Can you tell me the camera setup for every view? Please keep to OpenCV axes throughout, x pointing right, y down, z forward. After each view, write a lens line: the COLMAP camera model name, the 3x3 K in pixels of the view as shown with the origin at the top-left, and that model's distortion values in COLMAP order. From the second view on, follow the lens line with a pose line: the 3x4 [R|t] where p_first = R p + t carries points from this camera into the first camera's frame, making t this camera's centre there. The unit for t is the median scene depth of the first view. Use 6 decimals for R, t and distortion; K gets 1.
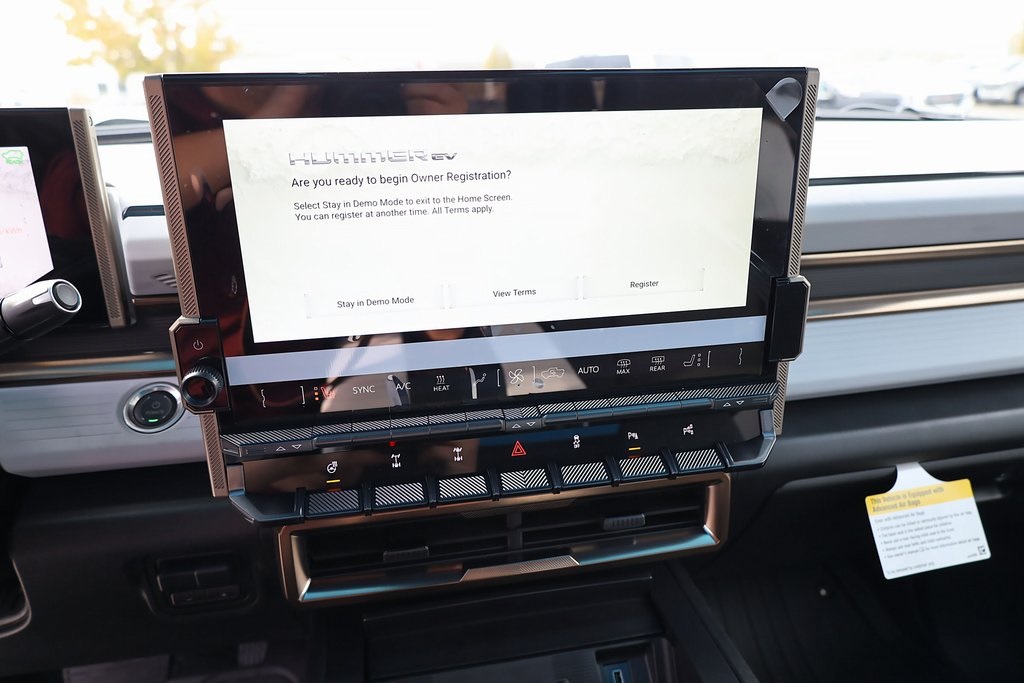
lens RADIAL K [[703.3, 0, 514.6], [0, 703.3, 339.2], [0, 0, 1]] dist [-0.006049, -0.004590]
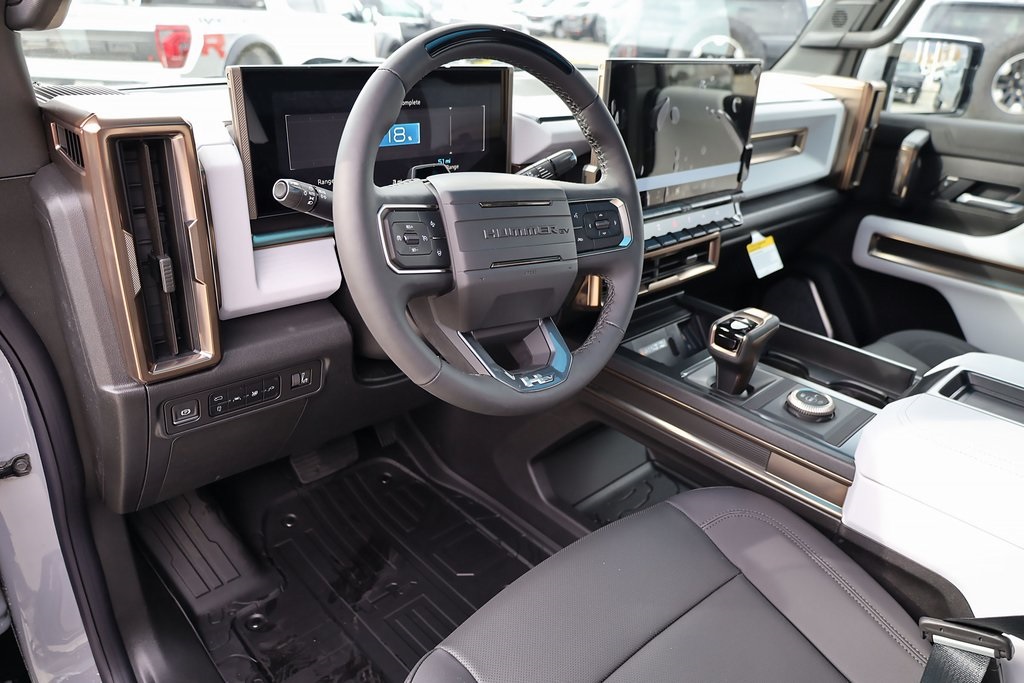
lens RADIAL K [[703.3, 0, 514.6], [0, 703.3, 339.2], [0, 0, 1]] dist [-0.006049, -0.004590]
pose [[0.839058, -0.168735, 0.517213, -1.713521], [0.112558, 0.983958, 0.138407, 0.149422], [-0.532271, -0.057915, 0.844591, -0.697626]]
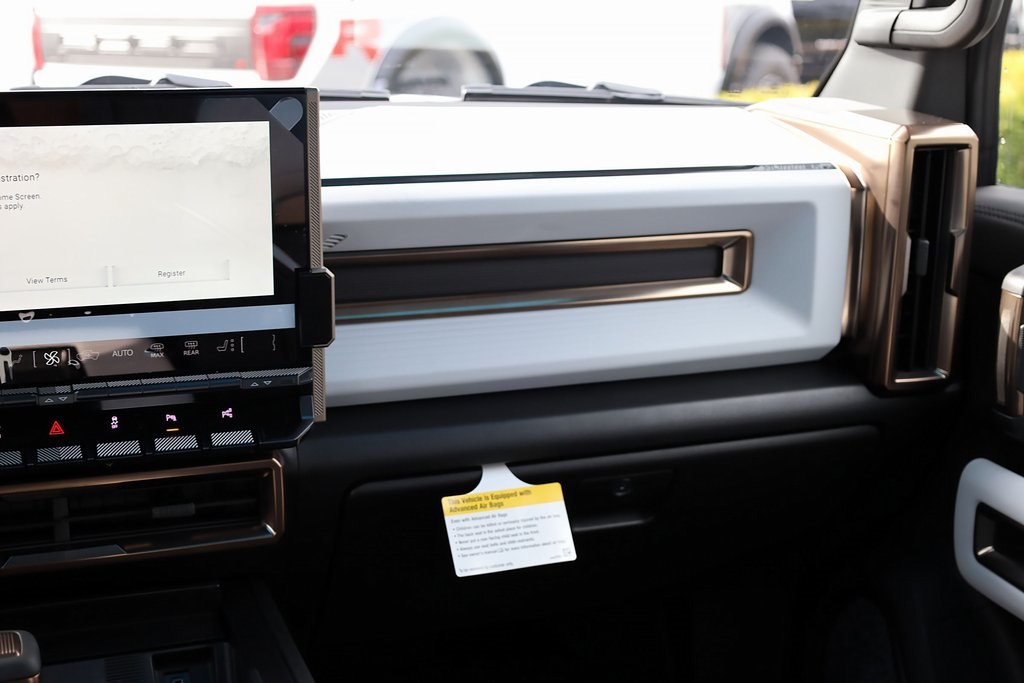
lens RADIAL K [[1591.2, 0, 524.1], [0, 1591.2, 345.2], [0, 0, 1]] dist [0.016700, 0.061272]
pose [[0.988543, -0.007483, 0.150751, 0.344151], [0.020589, 0.996120, -0.085563, 0.252747], [-0.149526, 0.087686, 0.984862, -1.501858]]
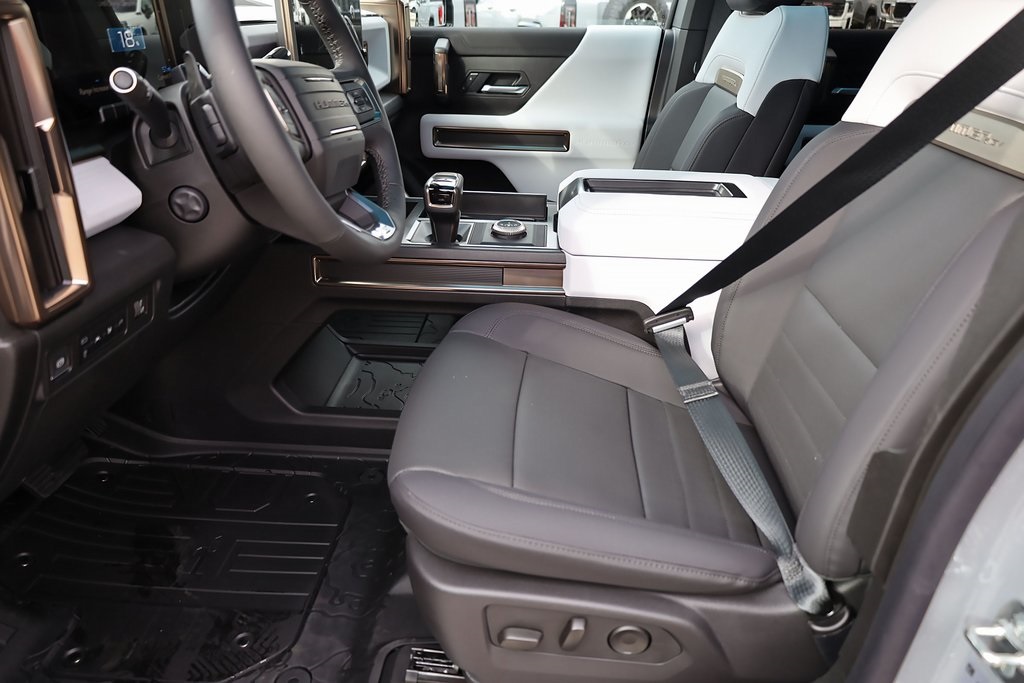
lens RADIAL K [[703.3, 0, 514.6], [0, 703.3, 339.2], [0, 0, 1]] dist [-0.006049, -0.004590]
pose [[0.227842, -0.397593, 0.888824, -2.488396], [0.290164, 0.899083, 0.327801, 0.212771], [-0.929458, 0.183218, 0.320216, -0.265105]]
